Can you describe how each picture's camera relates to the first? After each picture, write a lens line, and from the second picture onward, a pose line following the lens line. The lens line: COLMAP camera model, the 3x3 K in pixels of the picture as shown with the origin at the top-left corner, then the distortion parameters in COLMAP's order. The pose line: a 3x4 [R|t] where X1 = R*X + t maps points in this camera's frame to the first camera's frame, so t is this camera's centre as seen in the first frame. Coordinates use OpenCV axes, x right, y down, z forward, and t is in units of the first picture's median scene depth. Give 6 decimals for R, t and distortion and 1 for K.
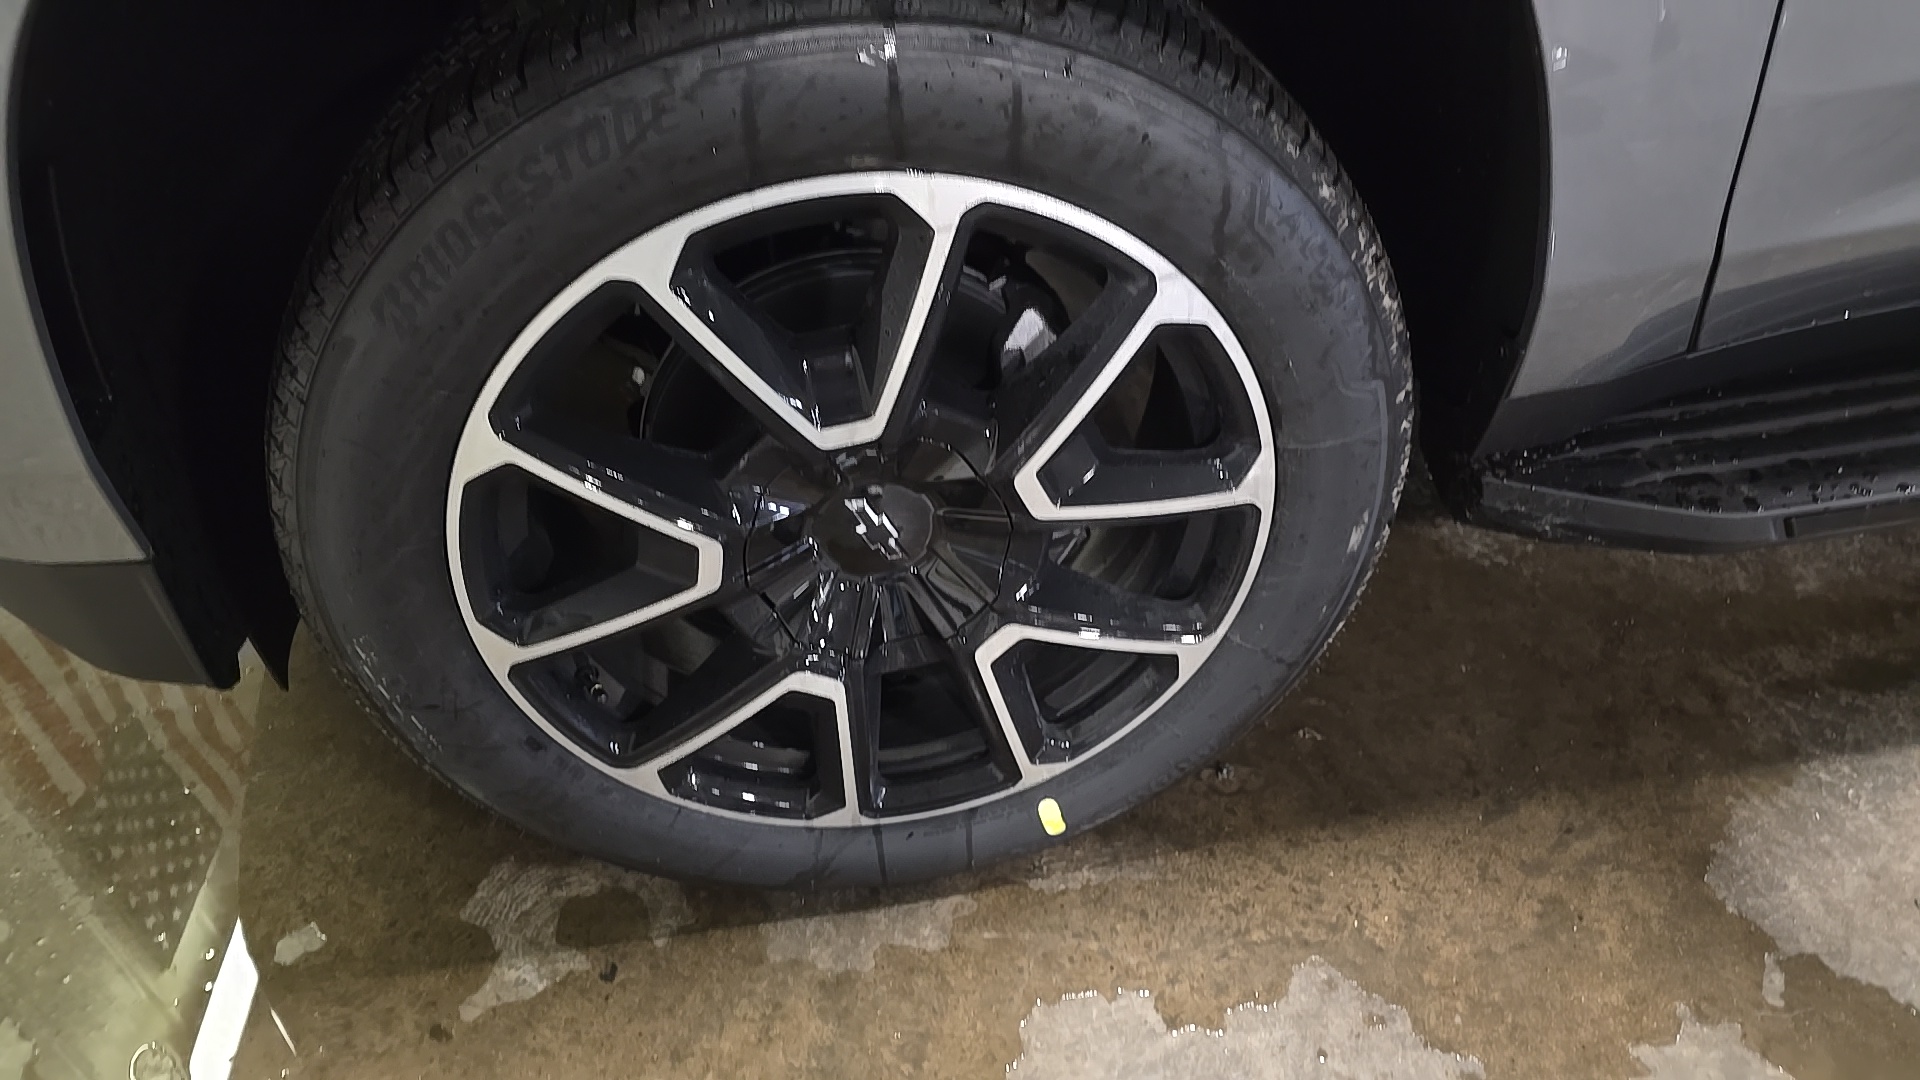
lens RADIAL K [[1299.0, 0, 960.0], [0, 1299.0, 540.0], [0, 0, 1]] dist [0.057106, -0.059057]
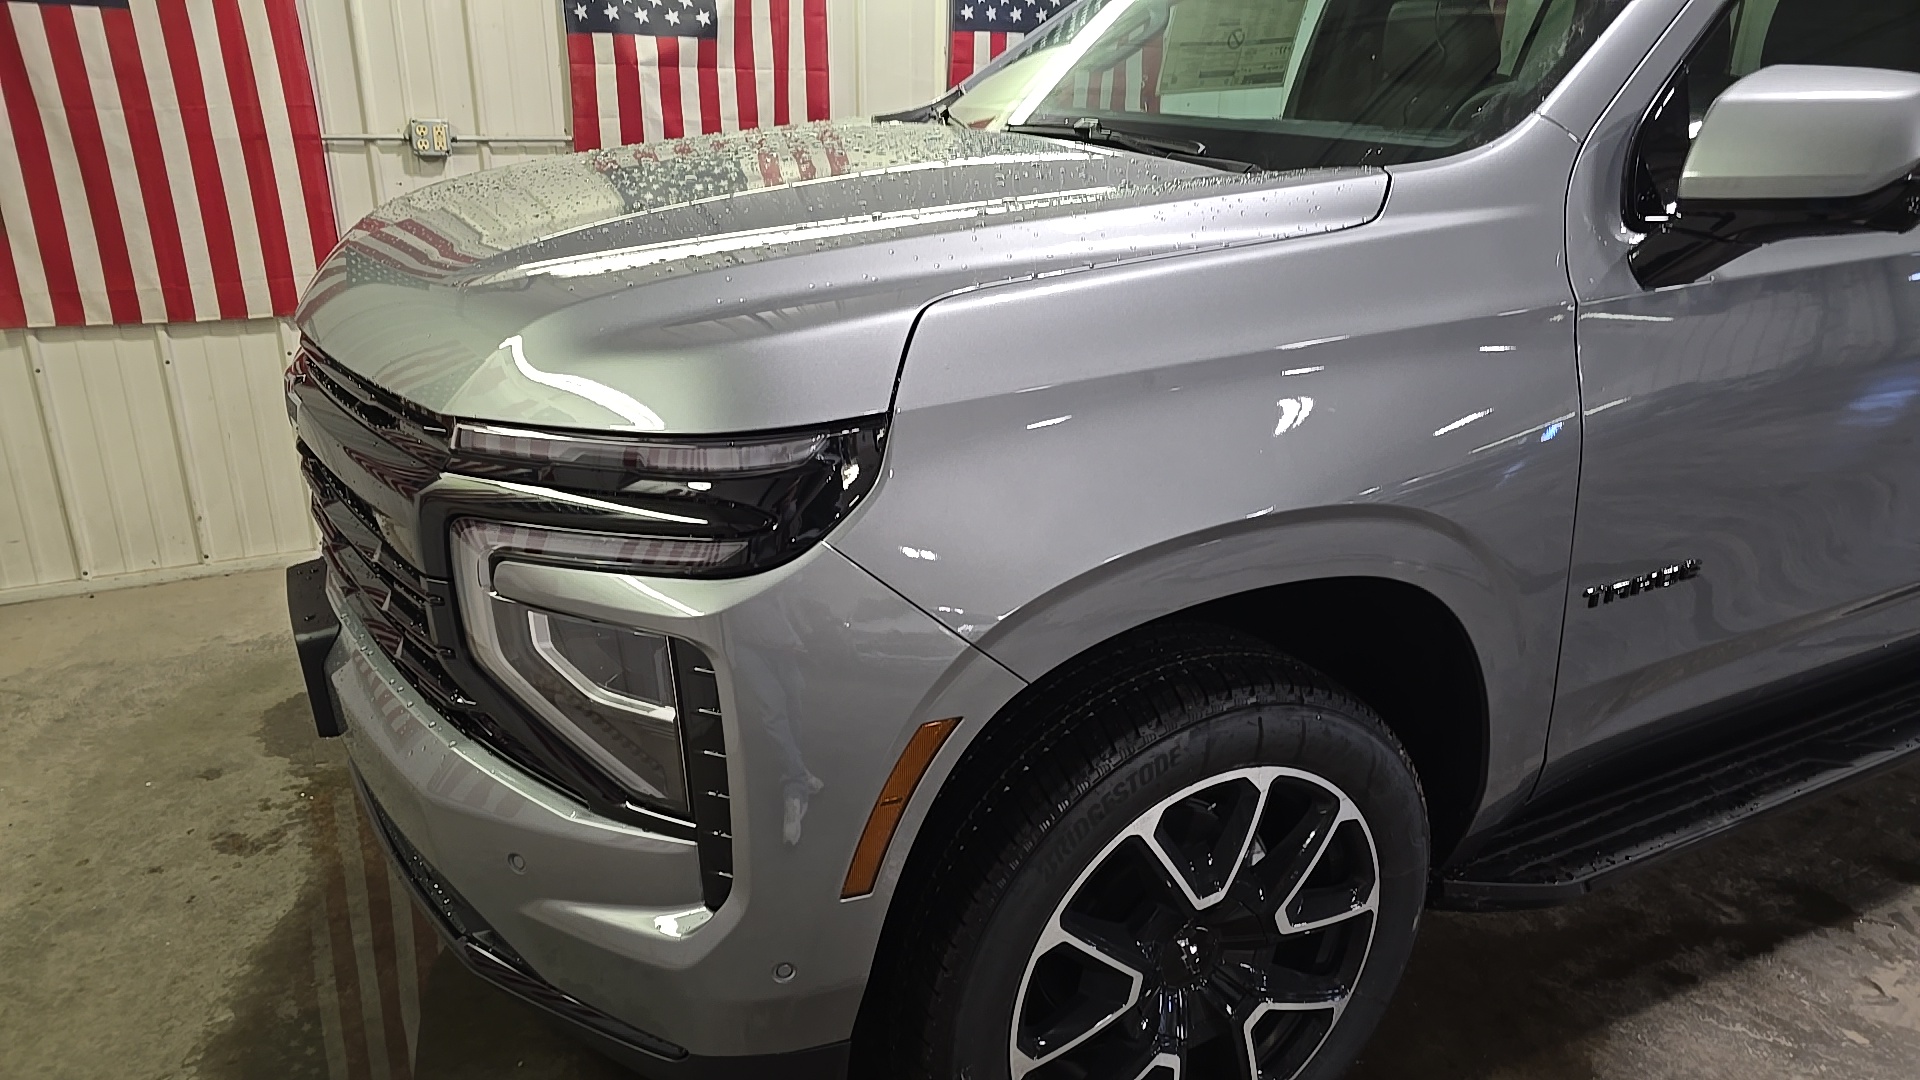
lens RADIAL K [[1299.0, 0, 960.0], [0, 1299.0, 540.0], [0, 0, 1]] dist [0.057106, -0.059057]
pose [[0.946319, -0.054573, 0.318593, -0.974657], [0.158243, 0.937669, -0.309412, -0.041338], [-0.281850, 0.343217, 0.895970, -0.756332]]
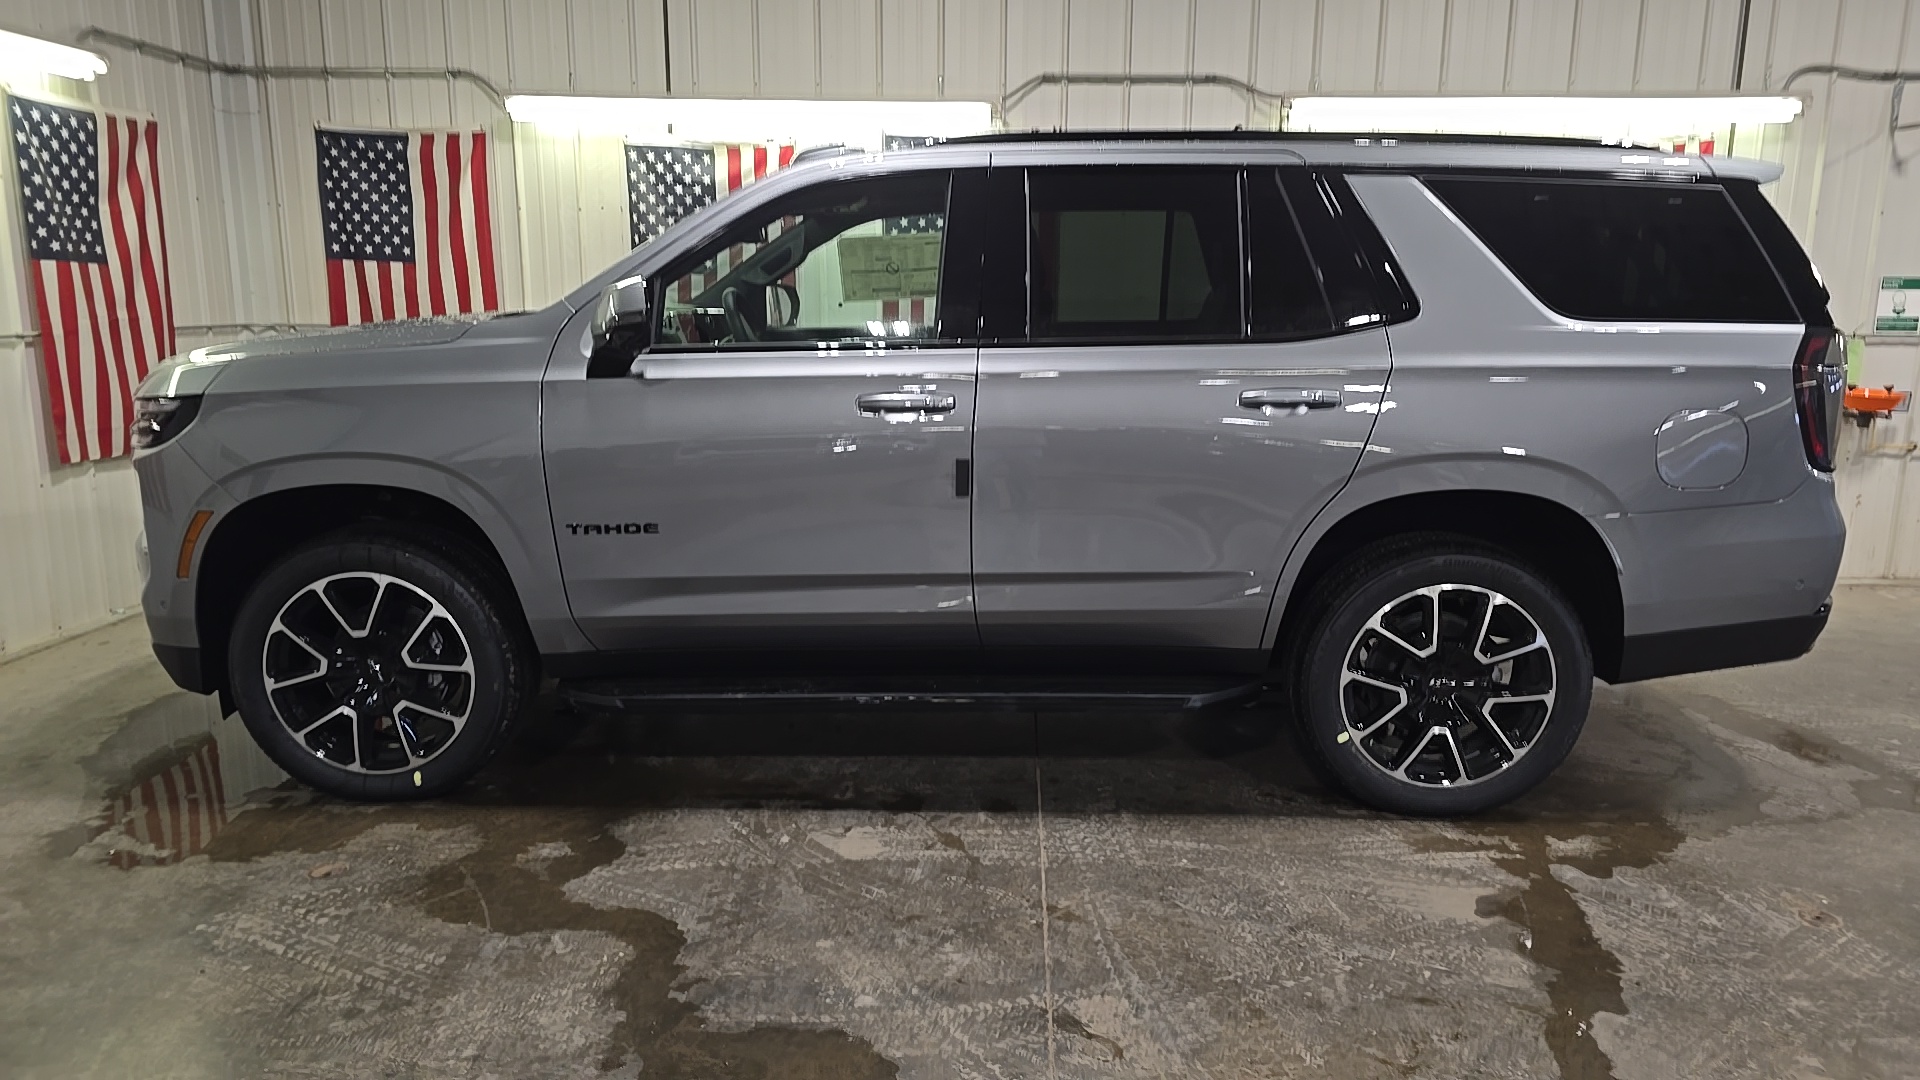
lens RADIAL K [[1280.2, 0, 960.0], [0, 1280.2, 540.0], [0, 0, 1]] dist [0.047717, -0.037590]
pose [[0.983614, 0.077910, -0.162582, 2.399320], [-0.146427, 0.871337, -0.468328, 1.282925], [0.105176, 0.484460, 0.868468, -2.490675]]
